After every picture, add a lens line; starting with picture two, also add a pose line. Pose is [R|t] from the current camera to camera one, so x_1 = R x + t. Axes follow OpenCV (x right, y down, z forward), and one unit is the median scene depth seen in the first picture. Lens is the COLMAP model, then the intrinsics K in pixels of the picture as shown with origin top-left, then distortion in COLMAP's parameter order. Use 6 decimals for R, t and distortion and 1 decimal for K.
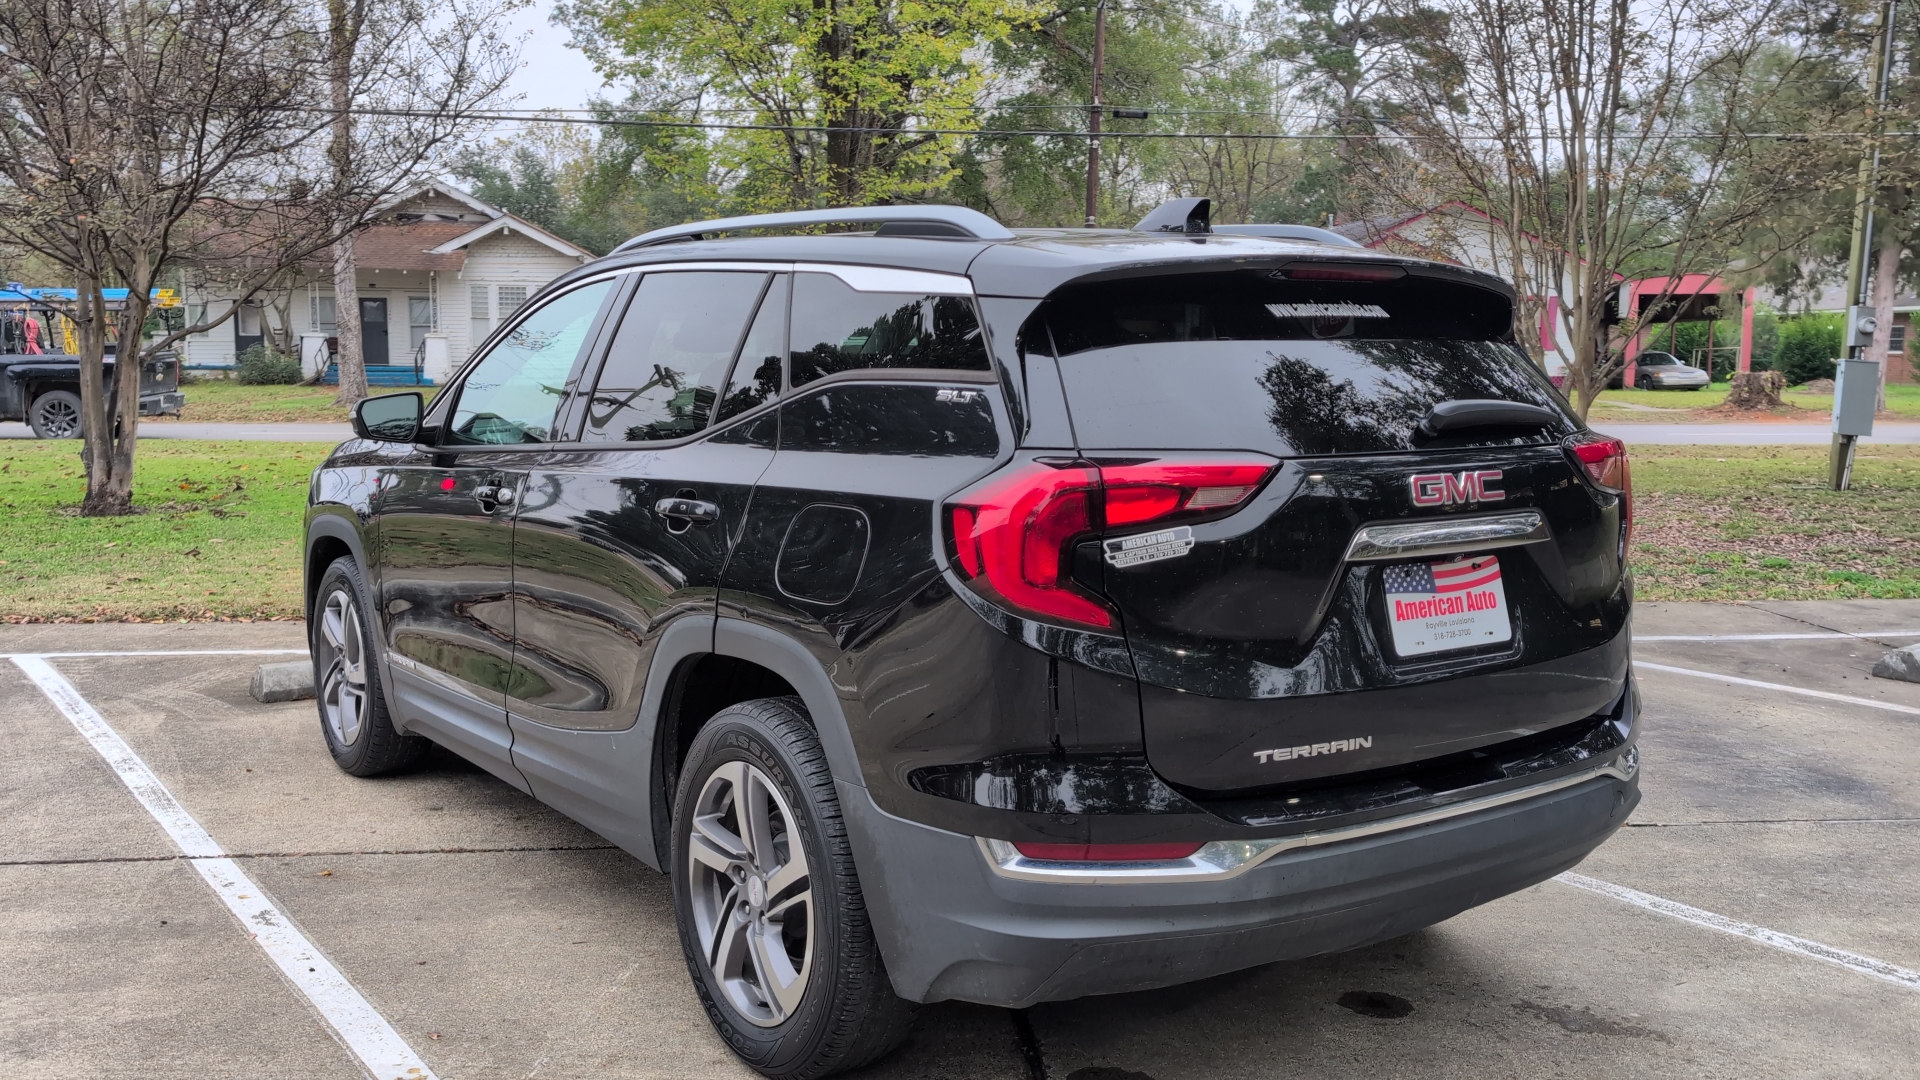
lens RADIAL K [[1682.3, 0, 918.0], [0, 1682.3, 556.9], [0, 0, 1]] dist [0.042731, -0.068696]
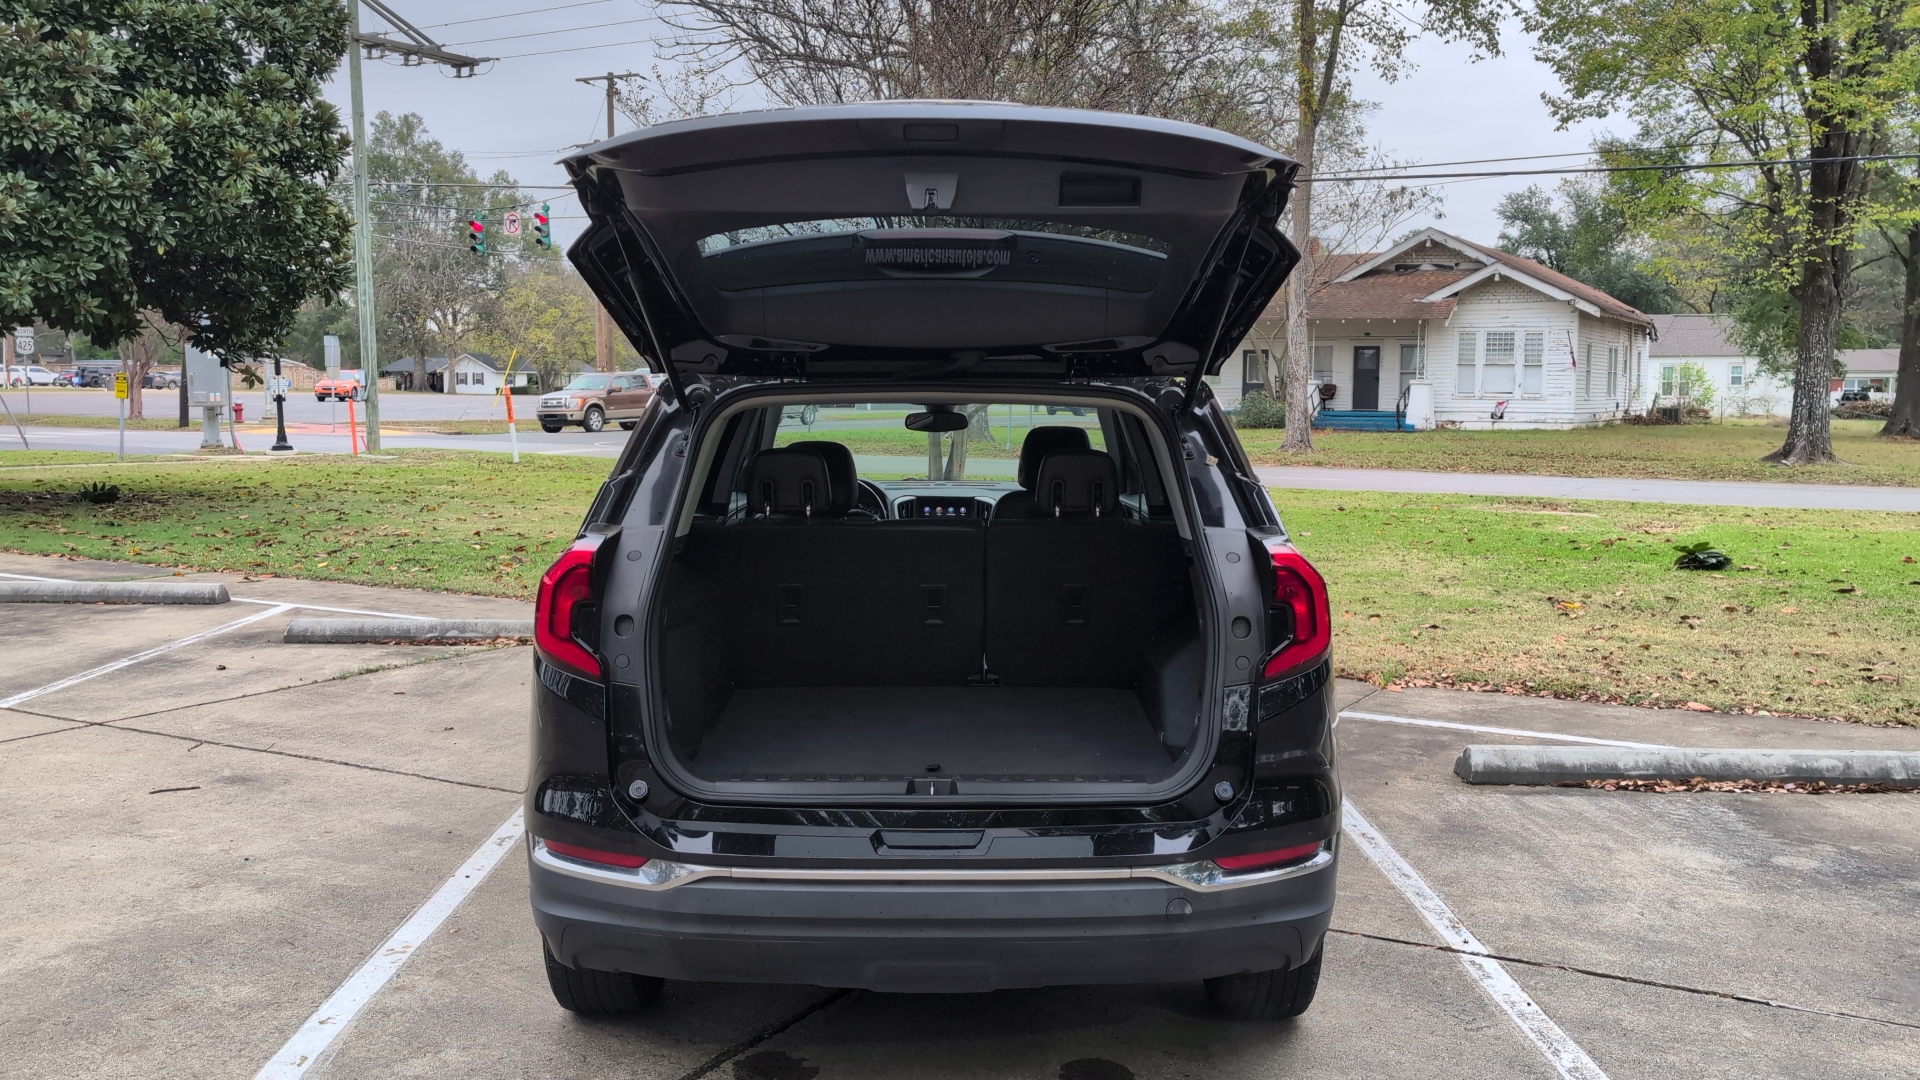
lens RADIAL K [[1669.2, 0, 947.8], [0, 1669.2, 549.1], [0, 0, 1]] dist [0.041528, -0.051383]
pose [[0.823849, 0.058045, -0.563830, 0.742962], [-0.073764, 0.997263, -0.005117, -0.048297], [0.561989, 0.045806, 0.825875, 0.067140]]
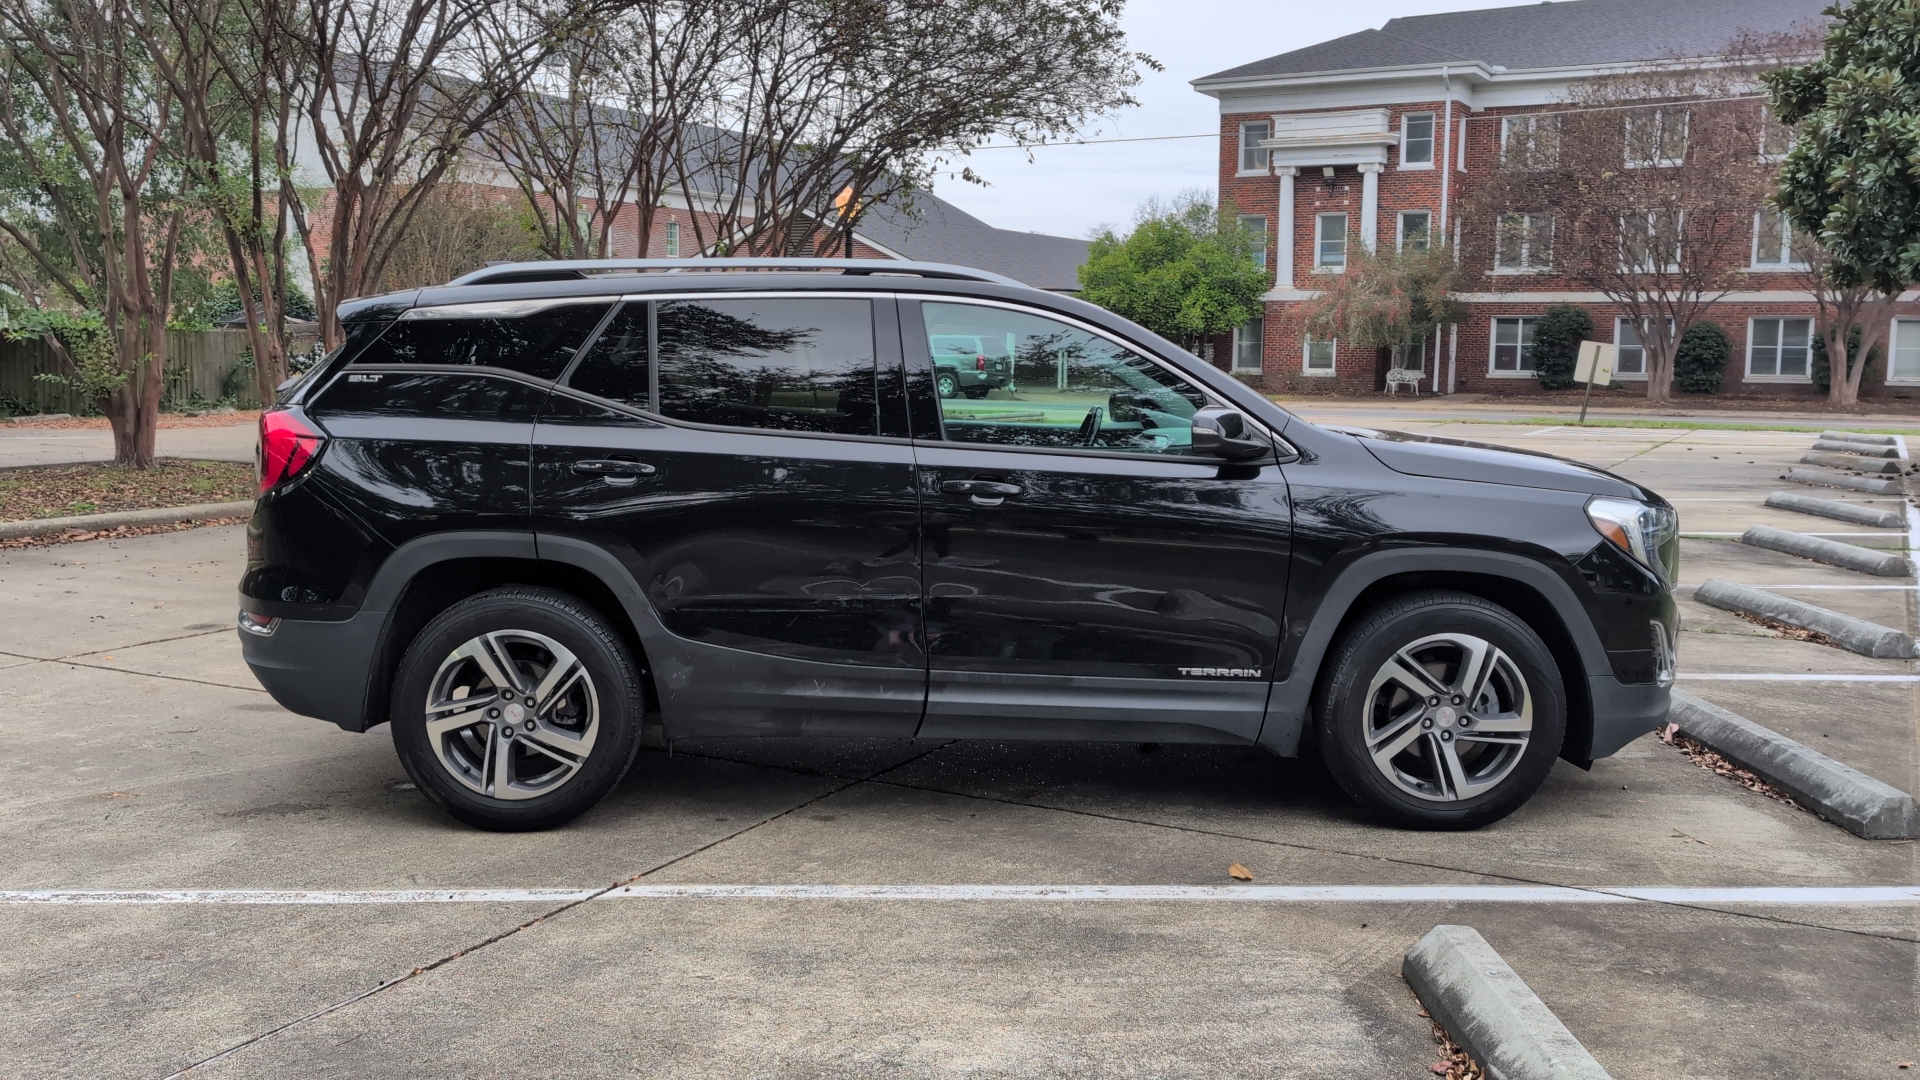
lens RADIAL K [[1669.2, 0, 947.8], [0, 1669.2, 549.1], [0, 0, 1]] dist [0.041528, -0.051383]
pose [[-0.539268, 0.092422, -0.837047, 1.207036], [-0.115409, 0.976471, 0.182169, -0.261770], [0.834188, 0.194840, -0.515914, 2.069887]]
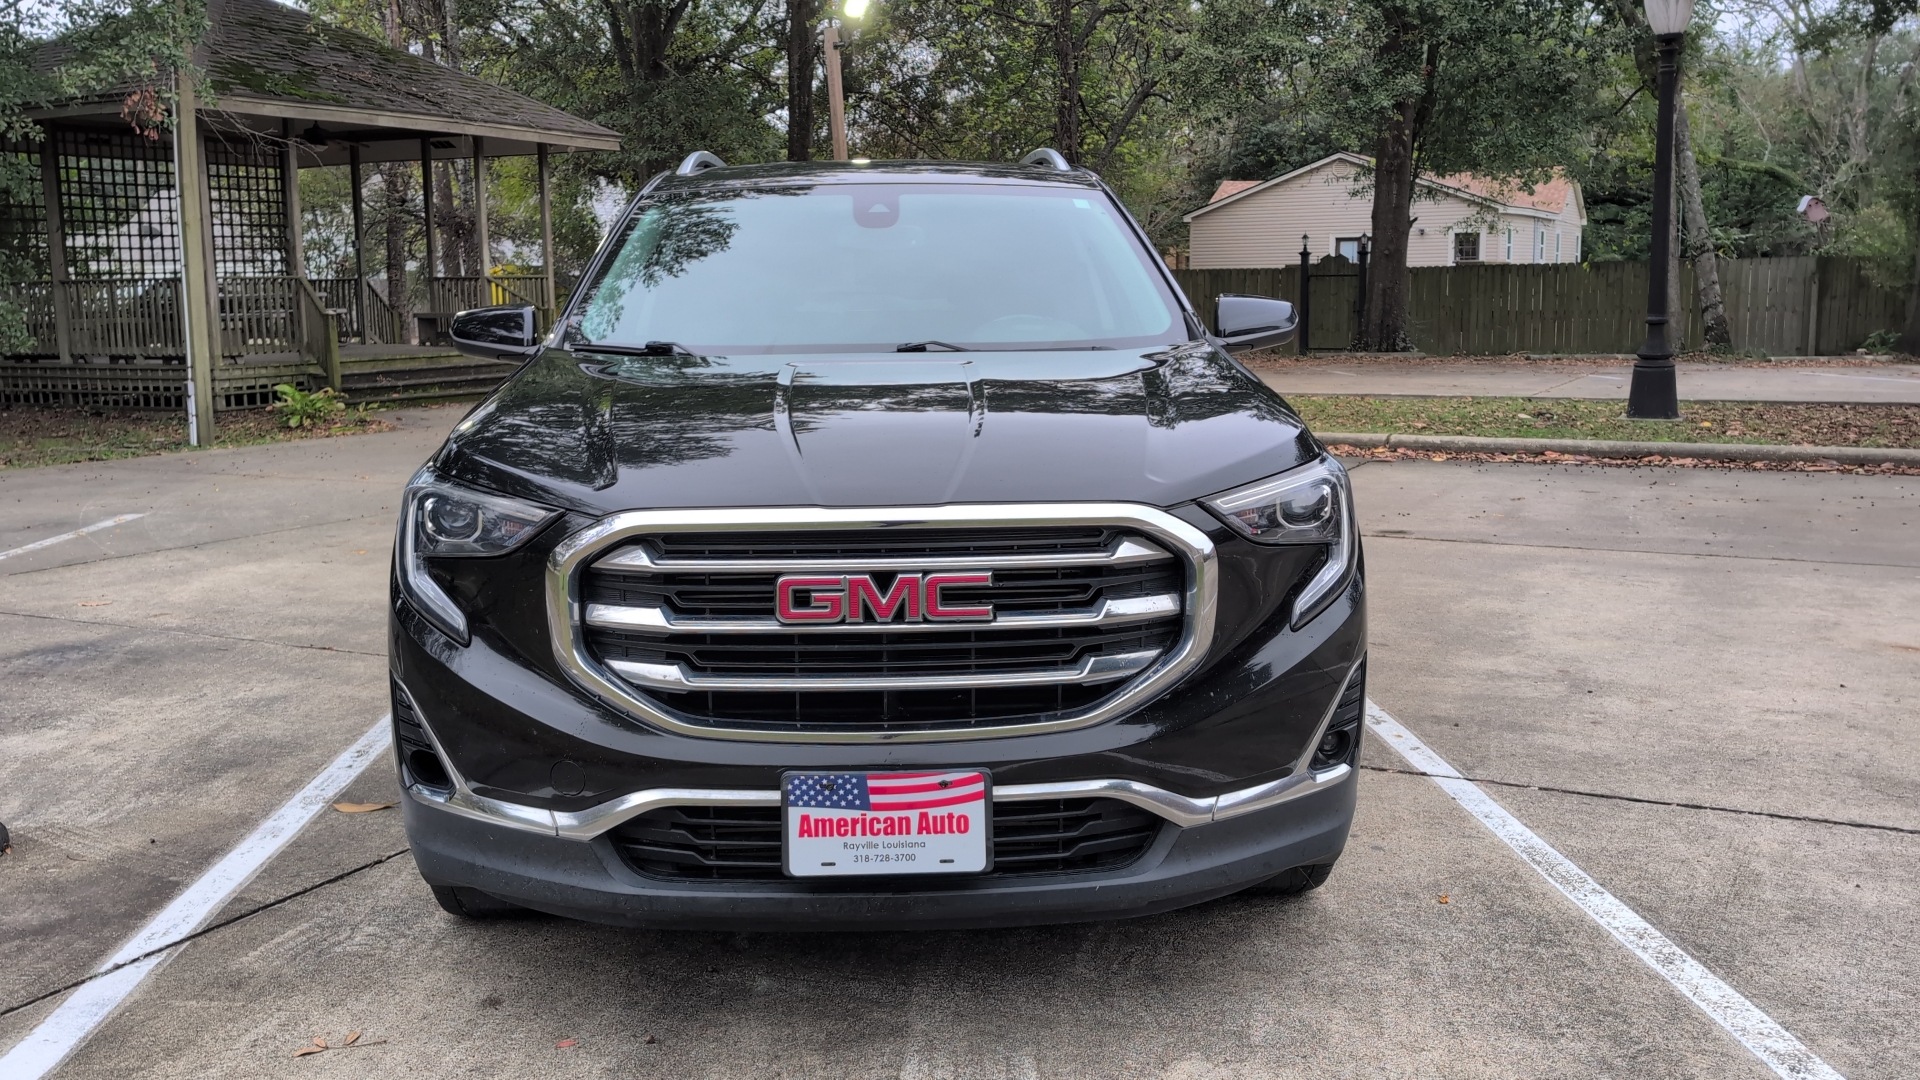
lens RADIAL K [[1681.1, 0, 960.0], [0, 1681.1, 540.0], [0, 0, 1]] dist [0.045695, -0.064546]
pose [[-0.860153, -0.065937, 0.505755, -0.813823], [0.072364, 0.965800, 0.248986, -0.259745], [-0.504876, 0.250765, -0.825965, 2.353226]]
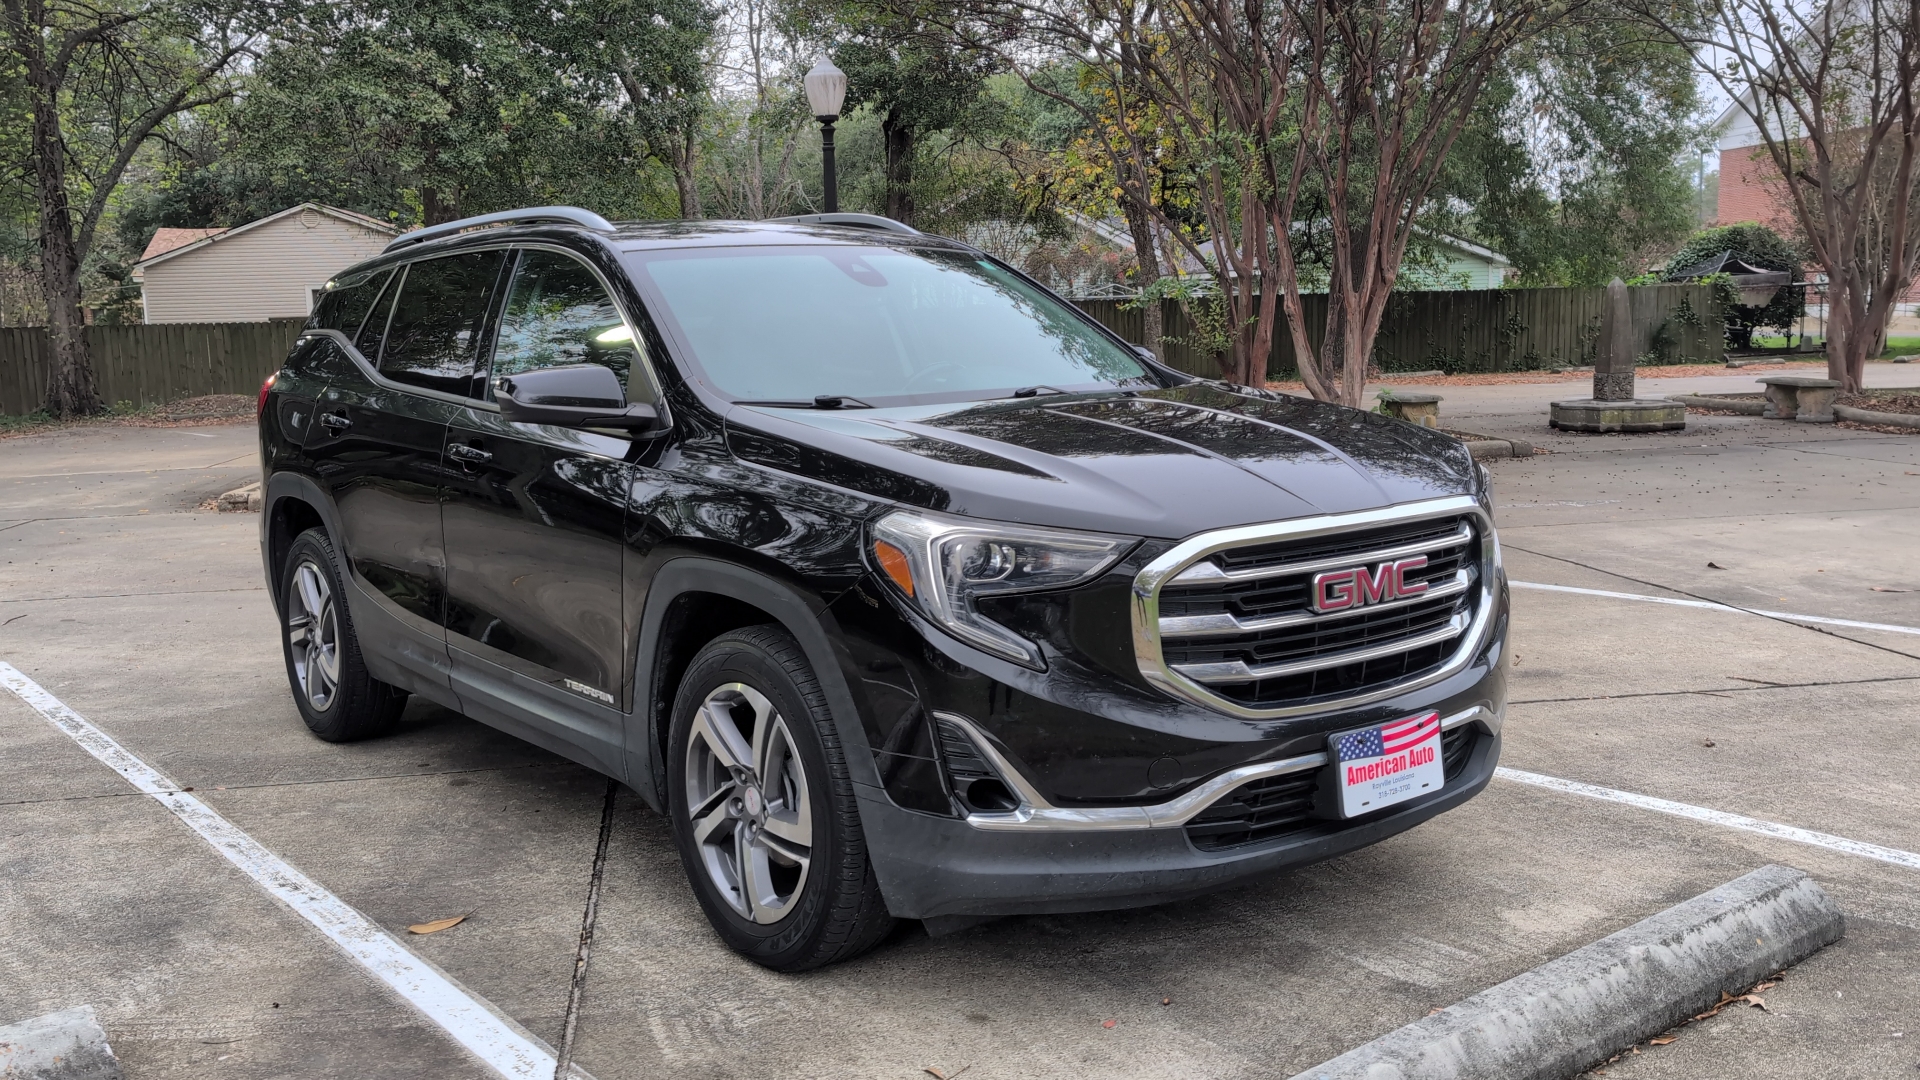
lens RADIAL K [[1669.2, 0, 947.8], [0, 1669.2, 549.1], [0, 0, 1]] dist [0.041528, -0.051383]
pose [[-0.996819, 0.038407, -0.069835, -0.155246], [0.019381, 0.966739, 0.255030, -0.307675], [0.077307, 0.252865, -0.964408, 2.612507]]
